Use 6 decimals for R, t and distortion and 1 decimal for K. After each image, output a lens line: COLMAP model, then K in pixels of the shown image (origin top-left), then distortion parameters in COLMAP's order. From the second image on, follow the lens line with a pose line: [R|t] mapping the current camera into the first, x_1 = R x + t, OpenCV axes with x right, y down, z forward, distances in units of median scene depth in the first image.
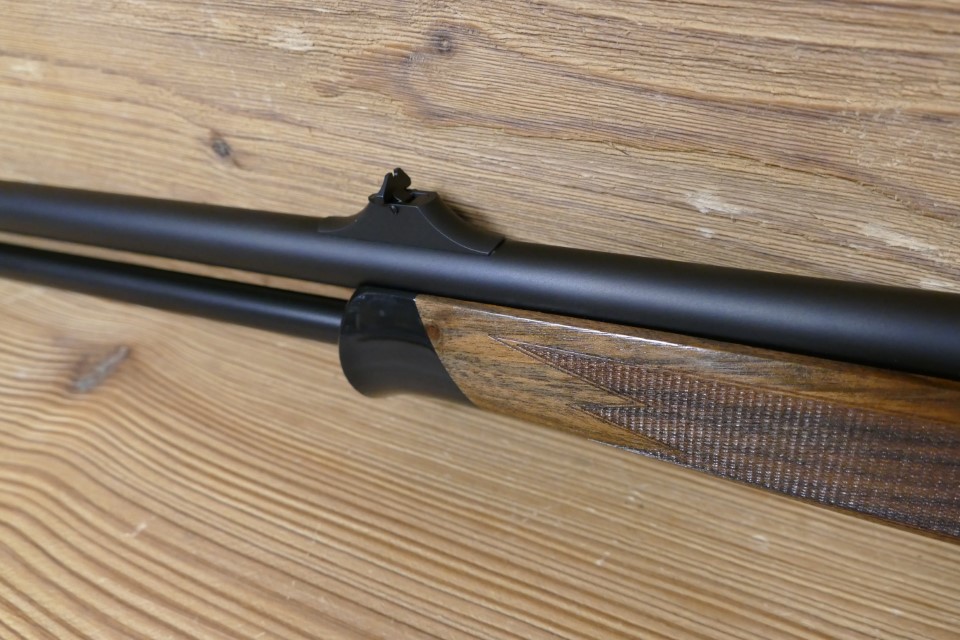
lens RADIAL K [[782.5, 0, 478.2], [0, 782.5, 318.0], [0, 0, 1]] dist [-0.027000, -0.005870]
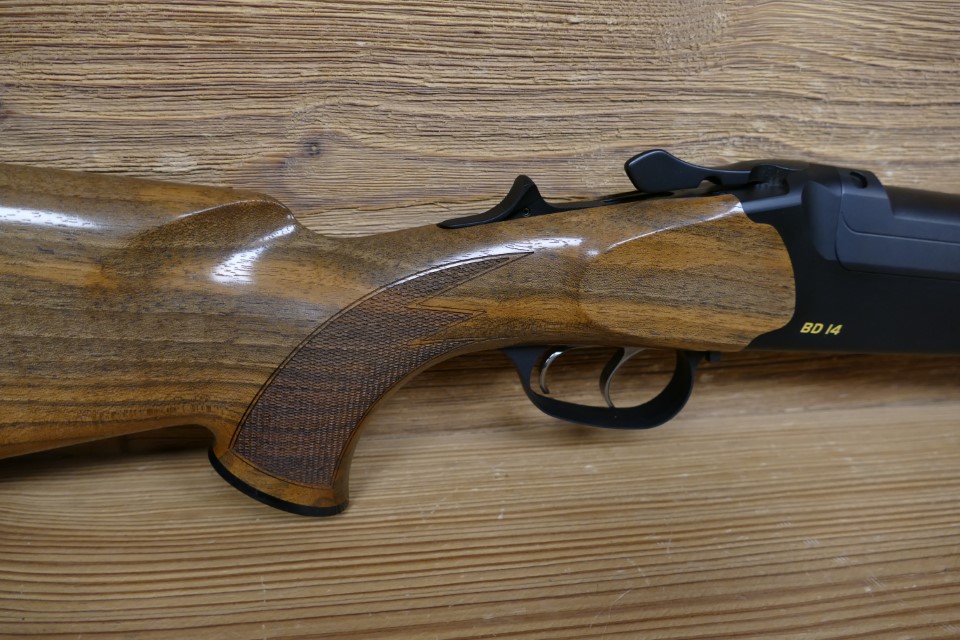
lens RADIAL K [[674.3, 0, 479.1], [0, 674.3, 317.4], [0, 0, 1]] dist [-0.021674, -0.004567]
pose [[0.846840, -0.155184, 0.508705, -0.447552], [0.308034, 0.922839, -0.231265, 0.294999], [-0.433564, 0.352542, 0.829299, -0.022957]]
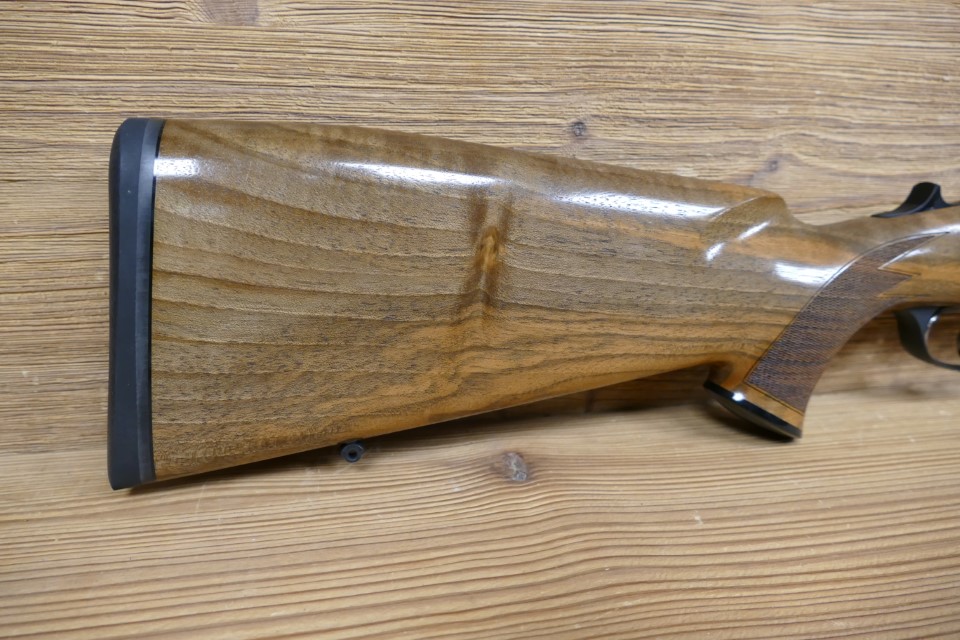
lens RADIAL K [[674.3, 0, 477.0], [0, 674.3, 320.5], [0, 0, 1]] dist [-0.021674, -0.004567]
pose [[0.820081, -0.098733, 0.563666, -1.607279], [0.344798, 0.871379, -0.349016, 0.308427], [-0.456708, 0.480572, 0.748644, 0.268239]]
